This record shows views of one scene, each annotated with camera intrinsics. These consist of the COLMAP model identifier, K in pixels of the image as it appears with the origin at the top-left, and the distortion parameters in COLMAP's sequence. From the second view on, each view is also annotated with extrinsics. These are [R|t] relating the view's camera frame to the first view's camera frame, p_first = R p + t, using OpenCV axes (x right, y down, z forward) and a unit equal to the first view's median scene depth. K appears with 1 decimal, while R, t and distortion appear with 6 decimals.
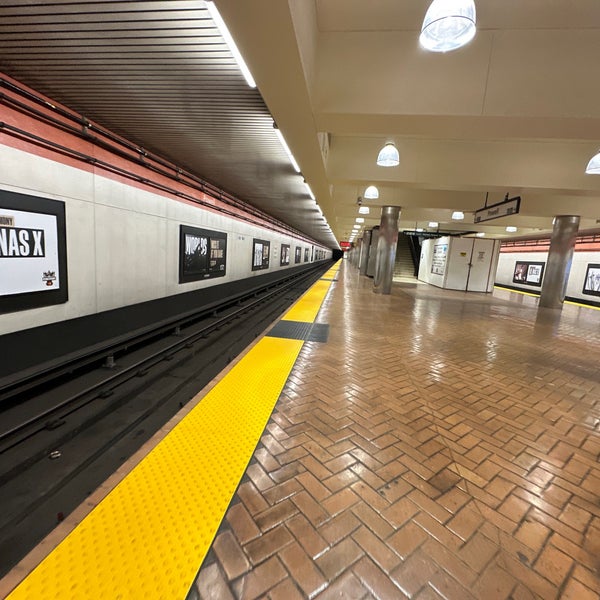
lens RADIAL K [[314.8, 0, 300.0], [0, 314.8, 300.0], [0, 0, 1]] dist [0.001385, -0.000152]
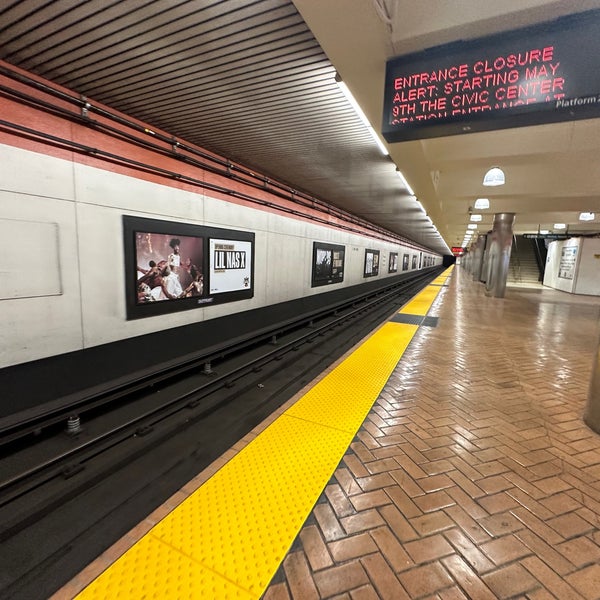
lens RADIAL K [[314.8, 0, 300.0], [0, 314.8, 300.0], [0, 0, 1]] dist [0.001385, -0.000152]
pose [[0.948269, 0.008487, -0.317353, -0.015437], [-0.017106, 0.999556, -0.024380, 0.021690], [0.317005, 0.028547, 0.947994, -0.158104]]
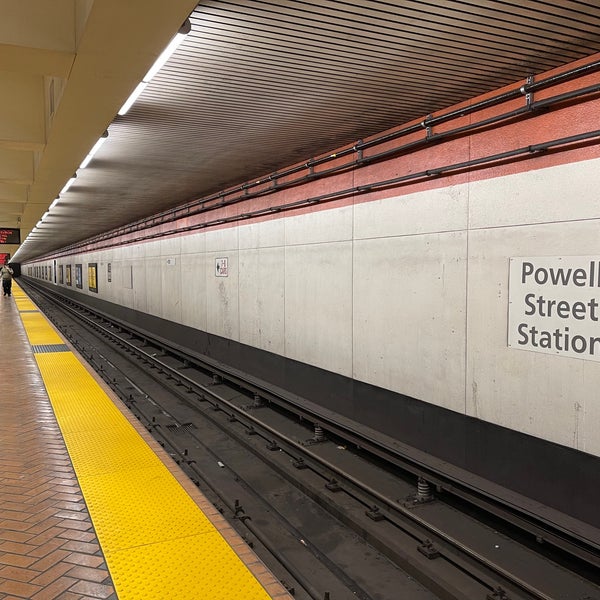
lens RADIAL K [[607.3, 0, 300.0], [0, 607.3, 300.0], [0, 0, 1]] dist [0.171063, 0.004396]
pose [[-0.825819, -0.071672, -0.559363, 0.170719], [-0.166851, 0.978536, 0.120950, -0.171278], [0.538688, 0.193212, -0.820052, 1.192549]]
